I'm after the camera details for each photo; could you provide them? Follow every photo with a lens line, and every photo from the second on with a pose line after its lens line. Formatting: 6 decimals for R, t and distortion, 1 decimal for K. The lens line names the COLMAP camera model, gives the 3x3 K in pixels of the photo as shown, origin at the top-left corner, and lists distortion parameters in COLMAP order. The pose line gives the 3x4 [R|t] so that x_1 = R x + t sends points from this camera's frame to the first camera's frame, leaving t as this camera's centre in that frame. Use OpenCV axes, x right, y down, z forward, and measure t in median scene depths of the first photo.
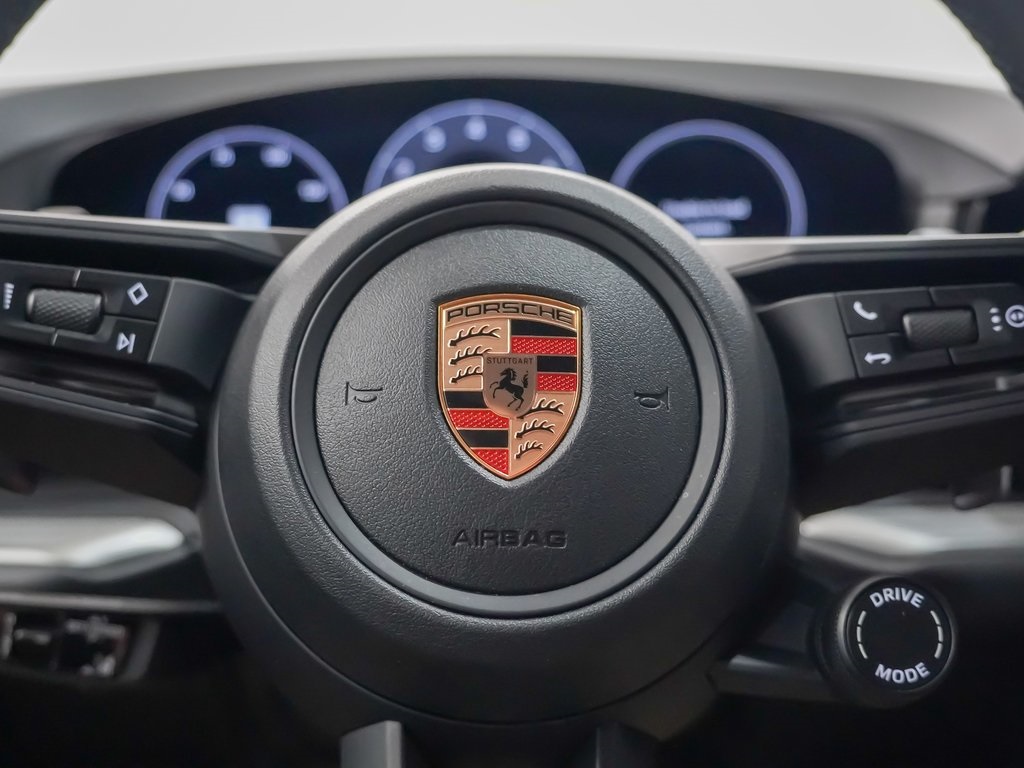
lens RADIAL K [[1076.8, 0, 512.0], [0, 1076.8, 384.0], [0, 0, 1]] dist [-0.159788, 0.010953]
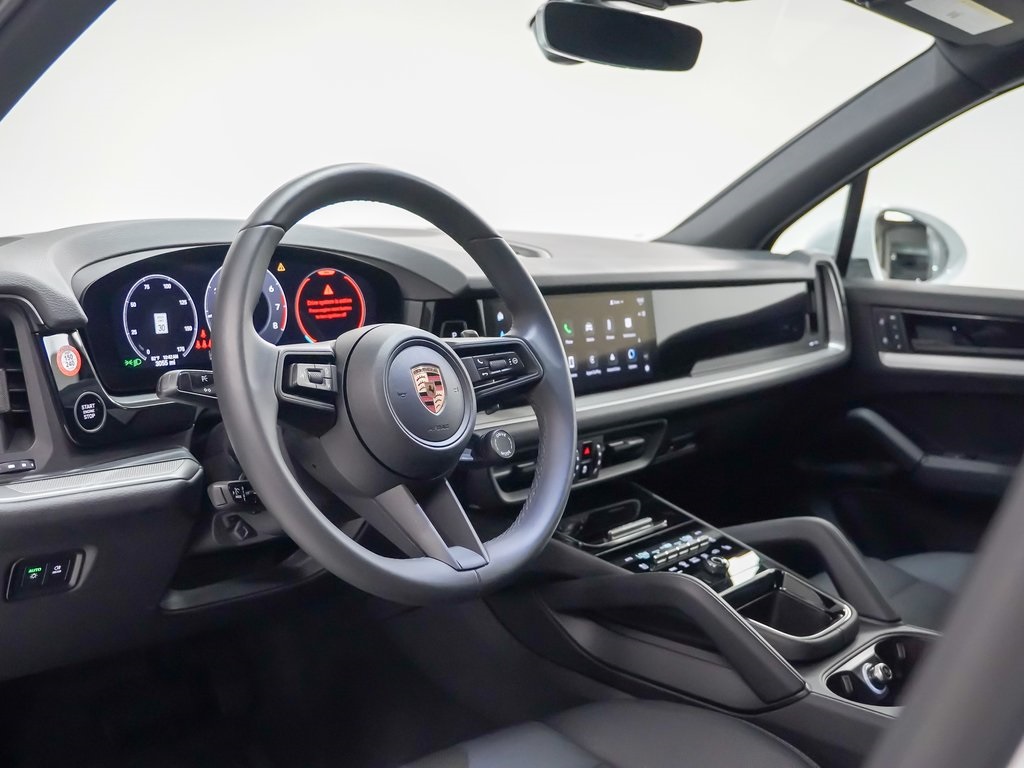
lens RADIAL K [[1076.8, 0, 512.0], [0, 1076.8, 384.0], [0, 0, 1]] dist [-0.159788, 0.010953]
pose [[0.714166, -0.080678, 0.695311, -2.464167], [0.050252, 0.996682, 0.064031, -0.250225], [-0.698170, -0.010788, 0.715851, -1.973892]]
